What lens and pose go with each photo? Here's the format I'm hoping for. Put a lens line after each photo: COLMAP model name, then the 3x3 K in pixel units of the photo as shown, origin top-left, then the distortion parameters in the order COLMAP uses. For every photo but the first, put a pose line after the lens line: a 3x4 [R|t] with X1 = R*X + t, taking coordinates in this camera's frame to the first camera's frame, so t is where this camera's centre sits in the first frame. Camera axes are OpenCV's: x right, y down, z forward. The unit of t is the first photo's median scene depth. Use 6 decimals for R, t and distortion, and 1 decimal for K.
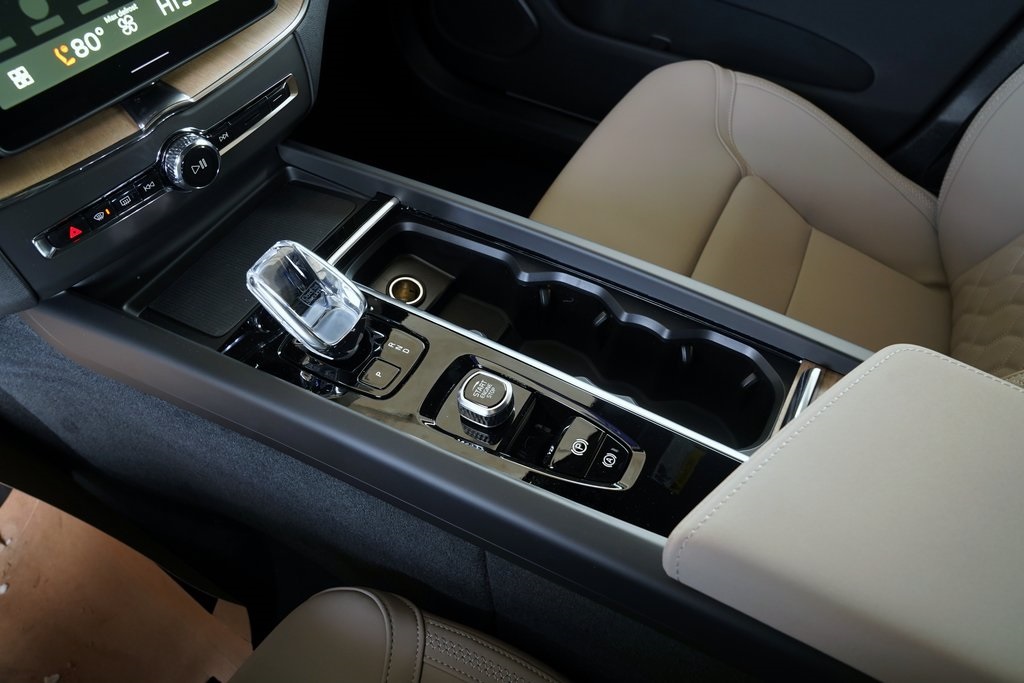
lens RADIAL K [[709.4, 0, 512.0], [0, 709.4, 341.5], [0, 0, 1]] dist [-0.135675, 0.096147]
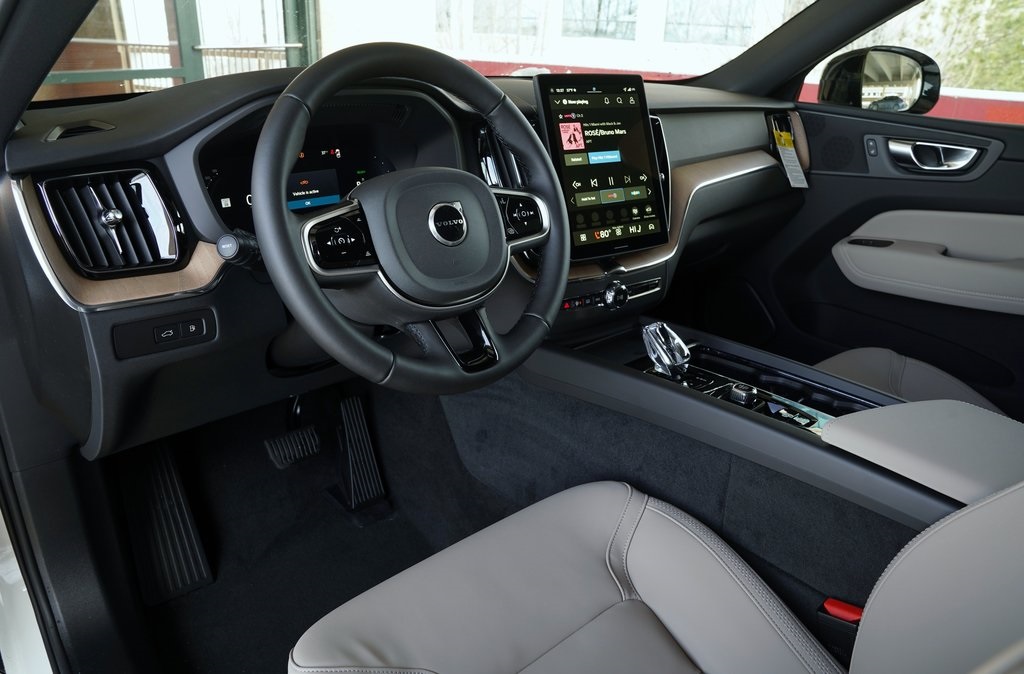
lens RADIAL K [[711.9, 0, 512.0], [0, 711.9, 337.0], [0, 0, 1]] dist [-0.136110, 0.095996]
pose [[0.938197, 0.148252, -0.312744, -0.051638], [-0.285508, 0.842278, -0.457223, 1.045449], [0.195633, 0.518256, 0.832549, -0.945418]]
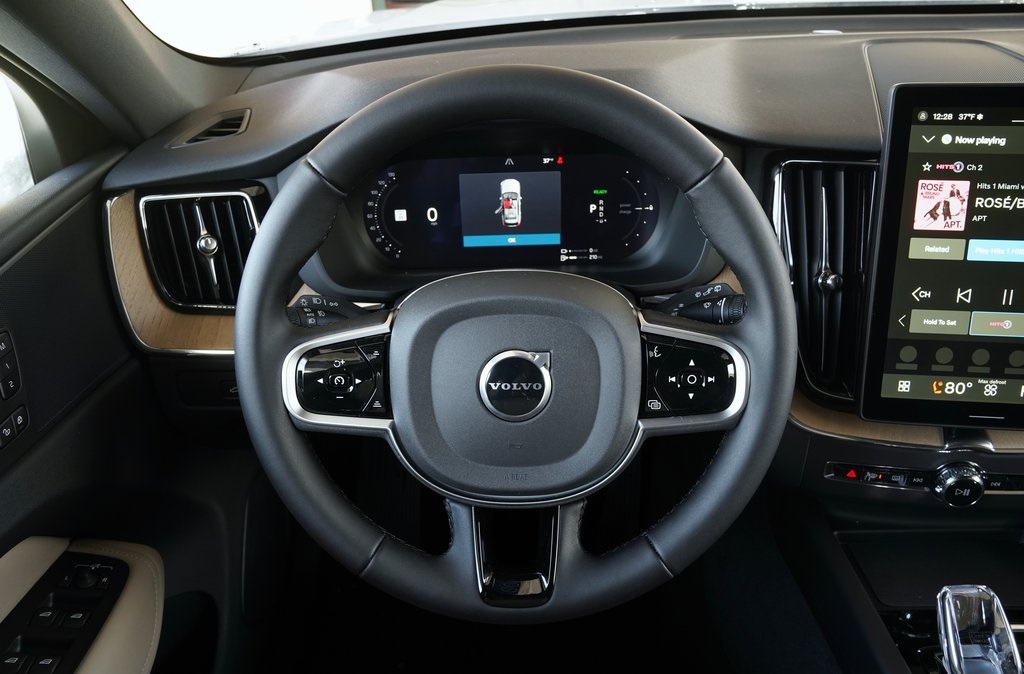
lens RADIAL K [[773.7, 0, 511.0], [0, 773.7, 339.7], [0, 0, 1]] dist [-0.108375, 0.093233]
pose [[0.468982, 0.459943, -0.753995, 0.067452], [-0.678513, 0.734136, 0.025796, 0.067428], [0.565400, 0.499497, 0.656373, -0.527526]]
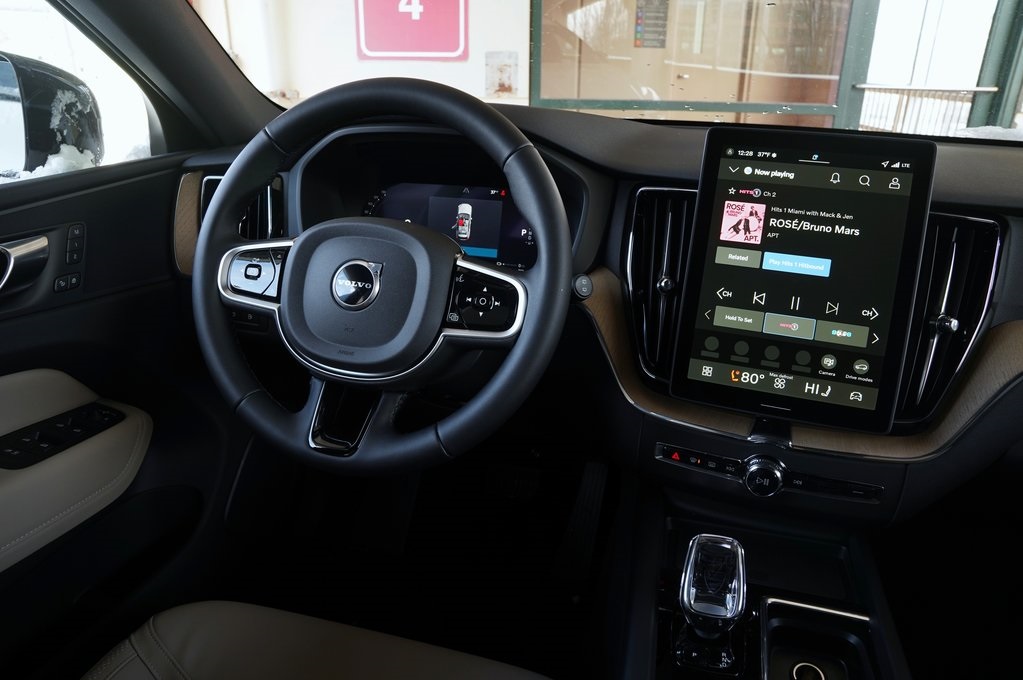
lens RADIAL K [[708.7, 0, 511.5], [0, 708.7, 340.0], [0, 0, 1]] dist [-0.135675, 0.096147]
pose [[0.225340, 0.355457, -0.907123, 0.648568], [-0.784735, 0.618029, 0.047237, -0.101916], [0.577419, 0.701207, 0.418206, -0.100043]]
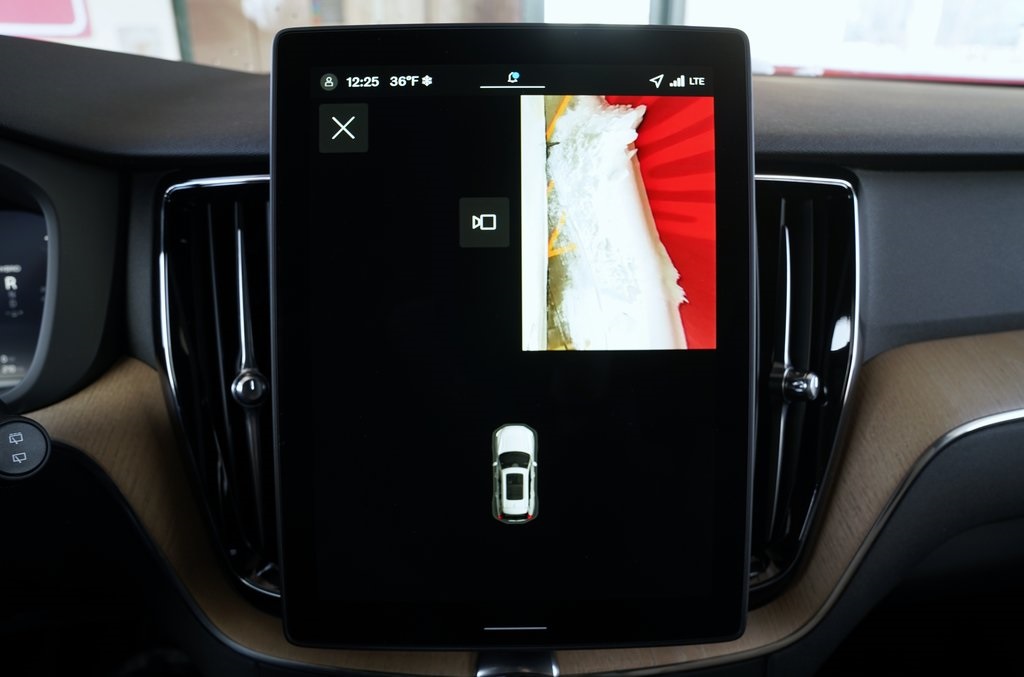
lens RADIAL K [[710.2, 0, 514.0], [0, 710.2, 337.7], [0, 0, 1]] dist [-0.136124, 0.094179]
pose [[0.596650, 0.299213, -0.744634, -0.074624], [-0.637042, 0.740894, -0.212730, -0.441655], [0.488043, 0.601289, 0.632665, 0.325793]]
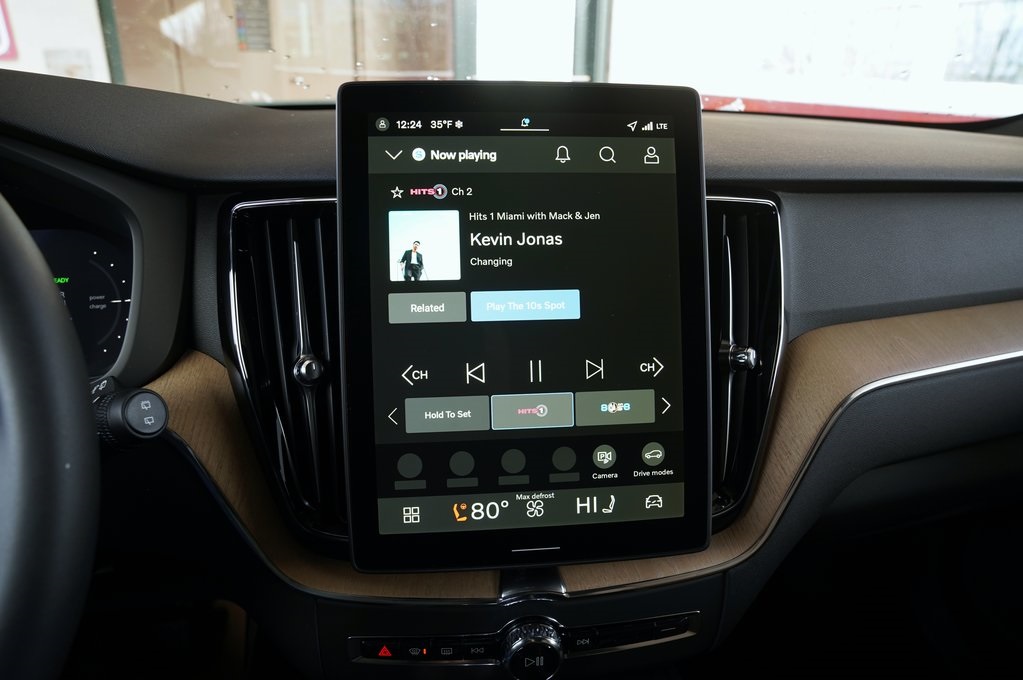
lens RADIAL K [[708.7, 0, 511.5], [0, 708.7, 340.0], [0, 0, 1]] dist [-0.135675, 0.096147]
pose [[0.673110, 0.263920, -0.690846, 0.017697], [-0.595424, 0.747453, -0.294593, -0.298289], [0.438626, 0.609640, 0.660262, 0.180393]]
